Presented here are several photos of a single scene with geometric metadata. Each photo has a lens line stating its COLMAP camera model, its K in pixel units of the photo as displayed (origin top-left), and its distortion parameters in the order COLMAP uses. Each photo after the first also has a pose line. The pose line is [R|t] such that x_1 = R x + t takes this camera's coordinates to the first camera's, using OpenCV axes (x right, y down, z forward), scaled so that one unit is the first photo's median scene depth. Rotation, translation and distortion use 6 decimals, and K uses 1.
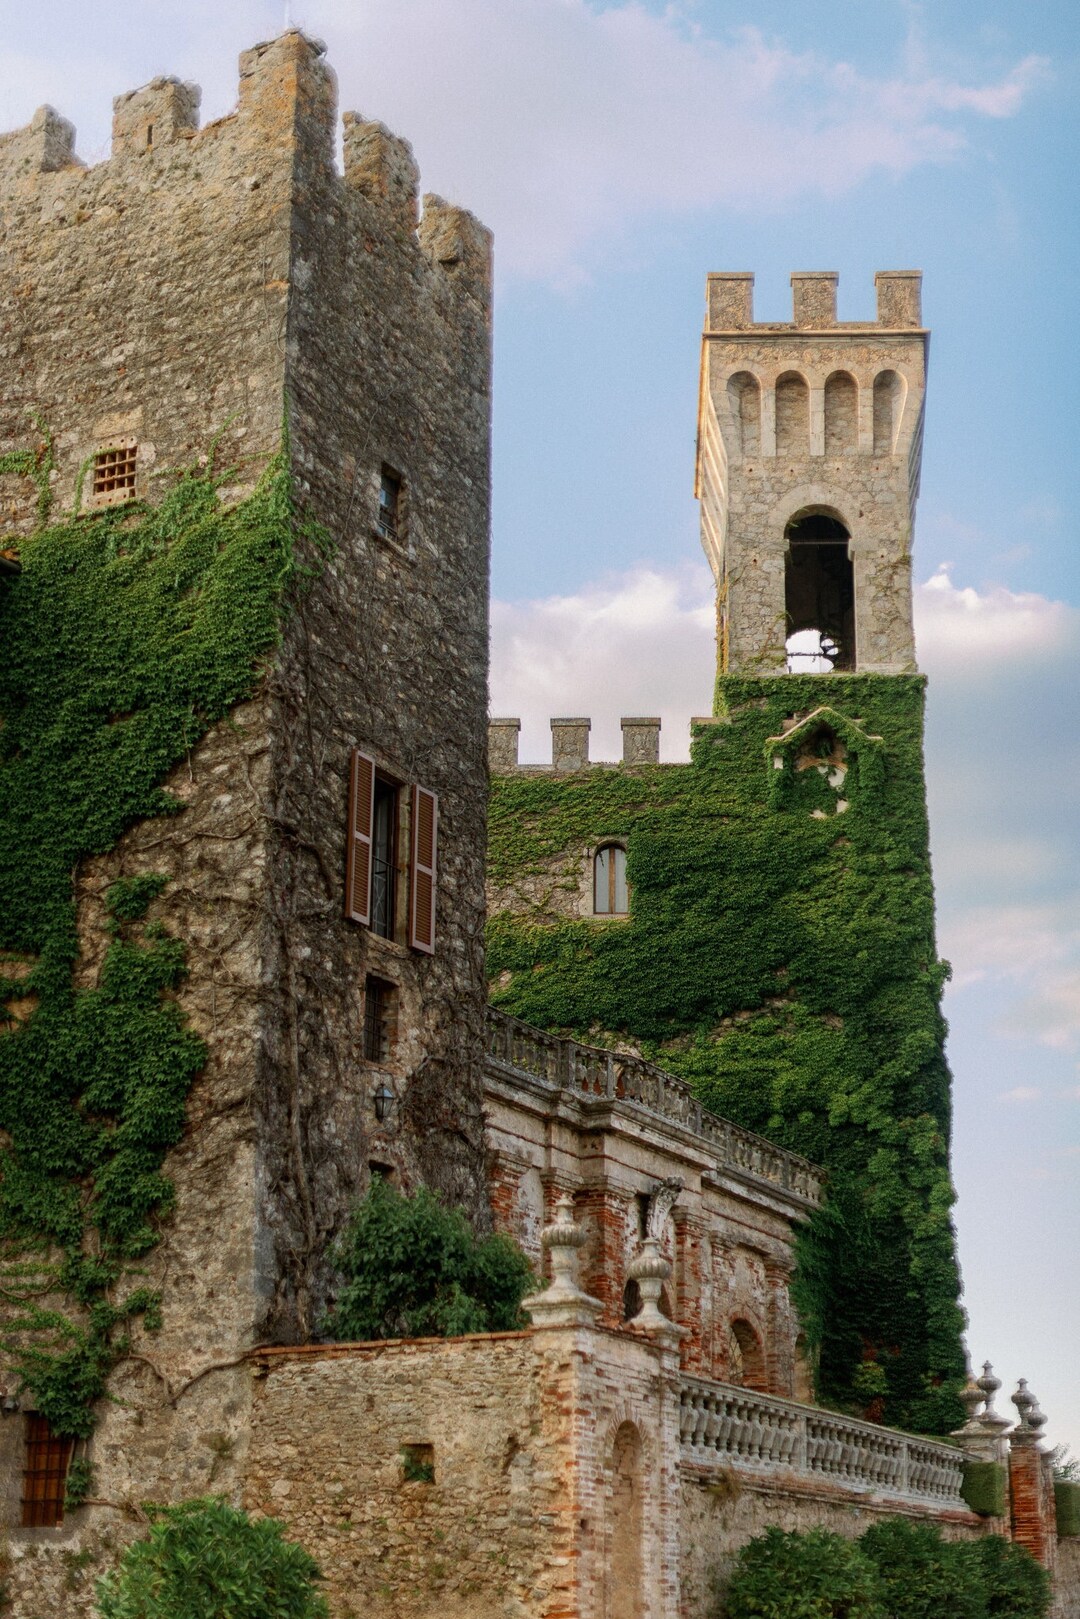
lens RADIAL K [[2348.2, 0, 544.1], [0, 2348.2, 869.7], [0, 0, 1]] dist [0.005259, 0.071090]
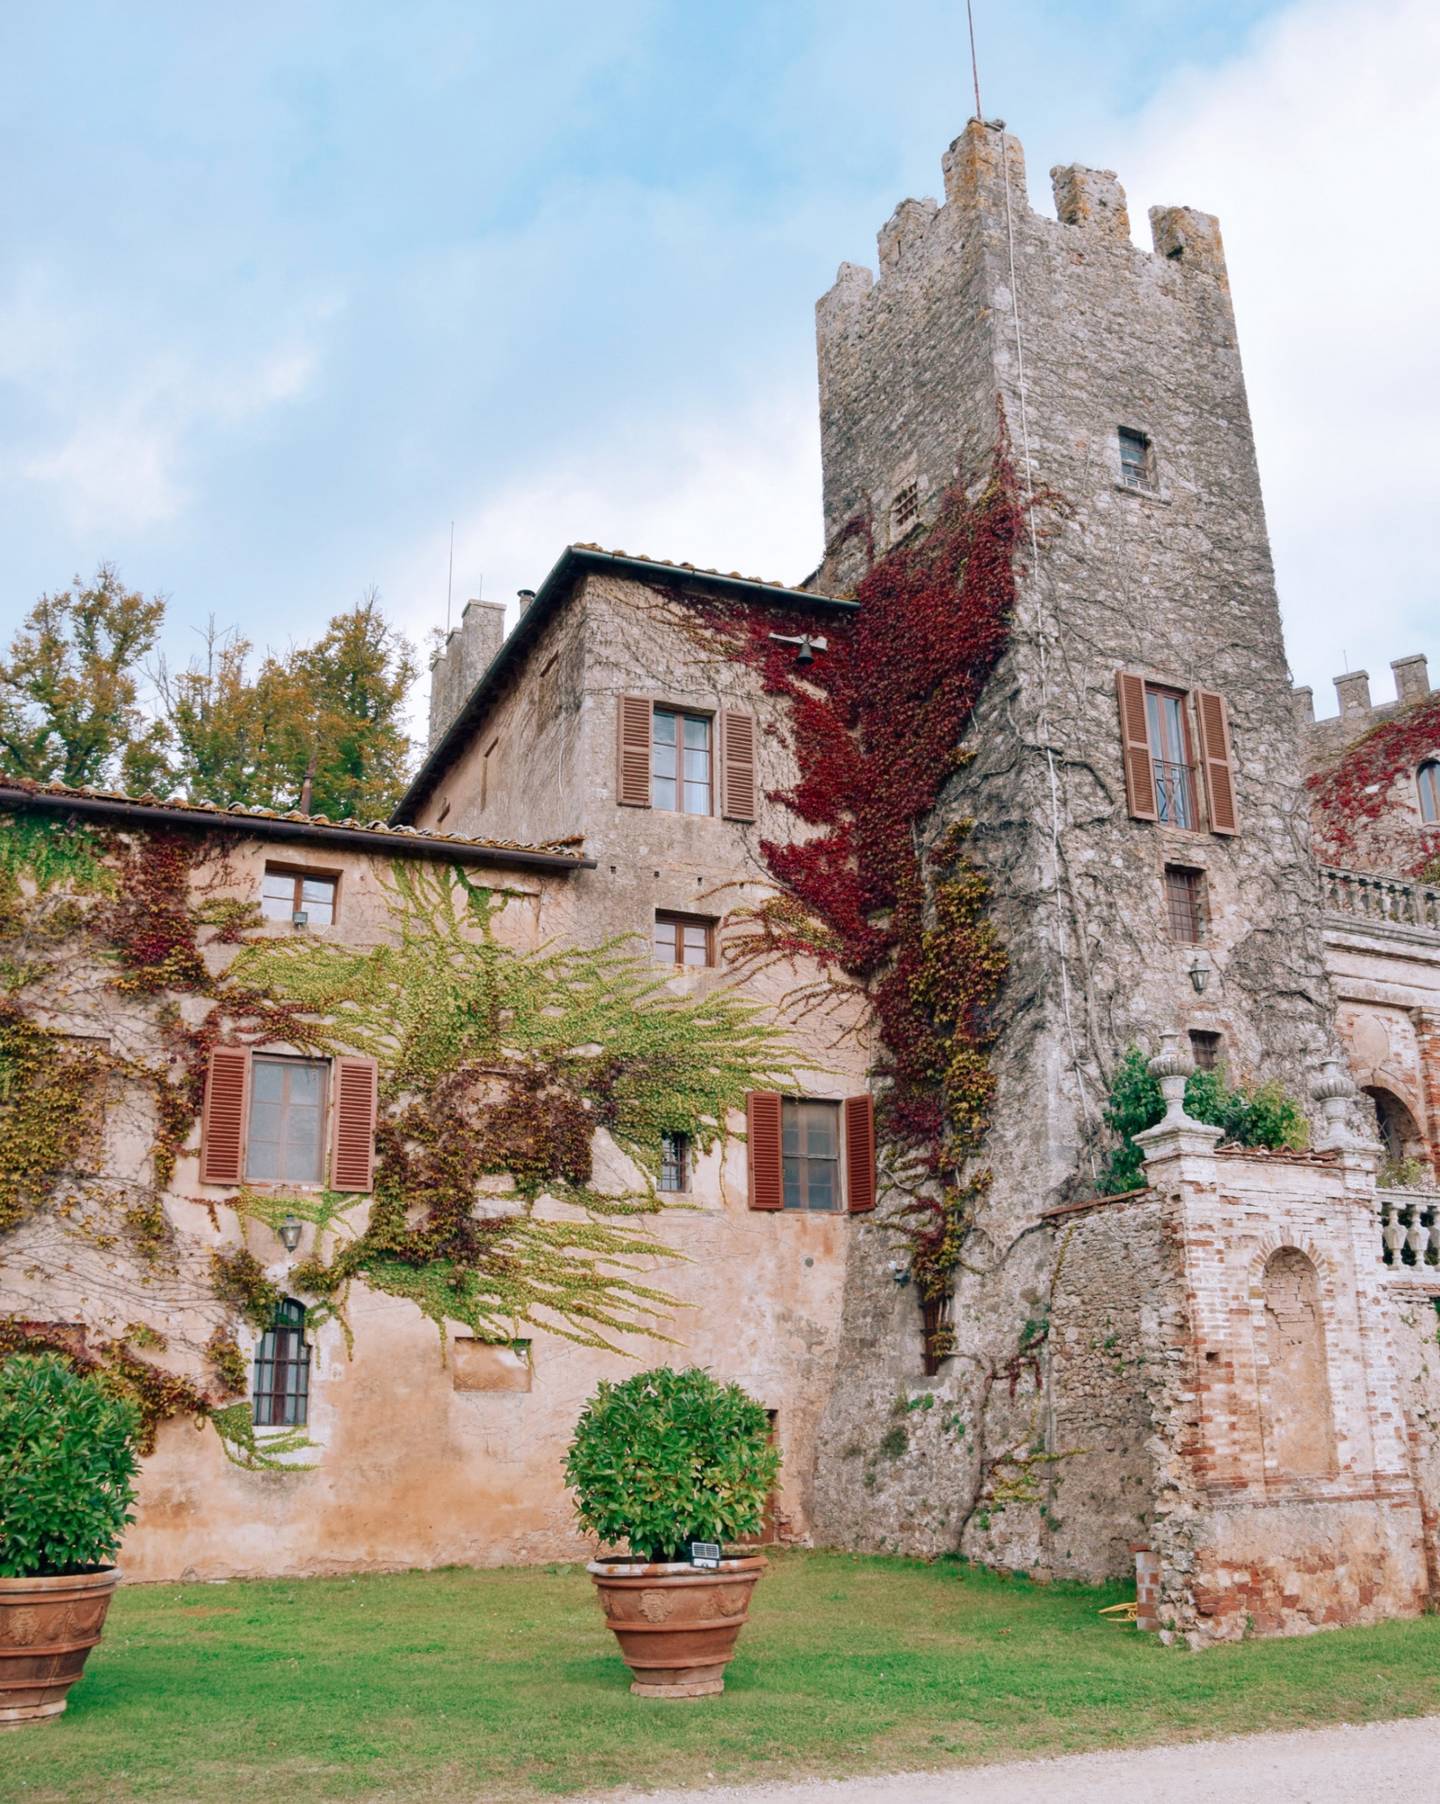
lens RADIAL K [[1661.9, 0, 701.1], [0, 1661.9, 852.1], [0, 0, 1]] dist [-0.158092, 0.113685]
pose [[0.797517, -0.210992, -0.565199, 0.190519], [0.190735, 0.976978, -0.095576, 0.072204], [0.572352, -0.031580, 0.819399, 0.249391]]
